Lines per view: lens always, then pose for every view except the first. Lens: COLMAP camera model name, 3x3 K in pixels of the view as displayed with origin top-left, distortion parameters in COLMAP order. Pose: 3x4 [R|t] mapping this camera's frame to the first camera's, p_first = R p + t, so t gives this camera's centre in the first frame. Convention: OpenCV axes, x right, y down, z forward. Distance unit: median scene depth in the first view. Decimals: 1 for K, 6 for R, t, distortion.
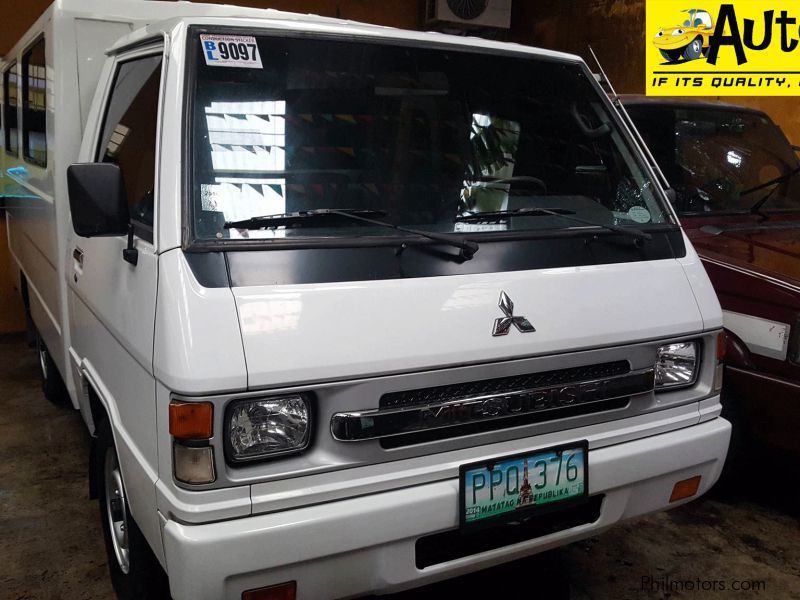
lens RADIAL K [[780.6, 0, 385.8], [0, 780.6, 323.0], [0, 0, 1]] dist [0.221838, -0.447310]
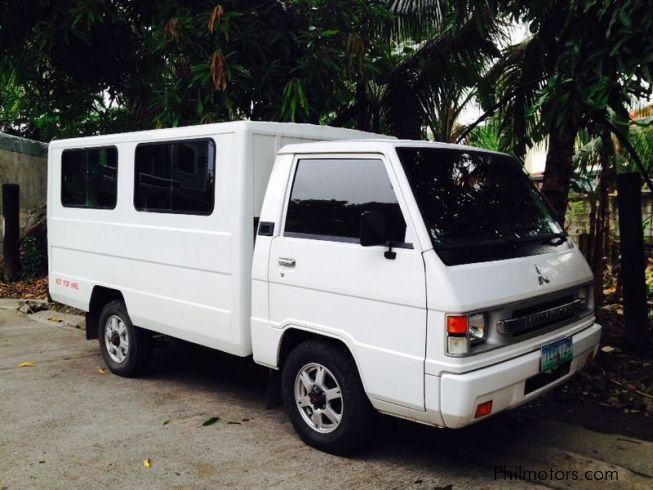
lens RADIAL K [[616.9, 0, 326.5], [0, 616.9, 245.0], [0, 0, 1]] dist [0.071260, -0.002174]
pose [[0.954006, -0.039487, 0.297176, -0.958800], [0.075630, 0.990925, -0.111123, 0.056006], [-0.290091, 0.128487, 0.948334, -0.495950]]
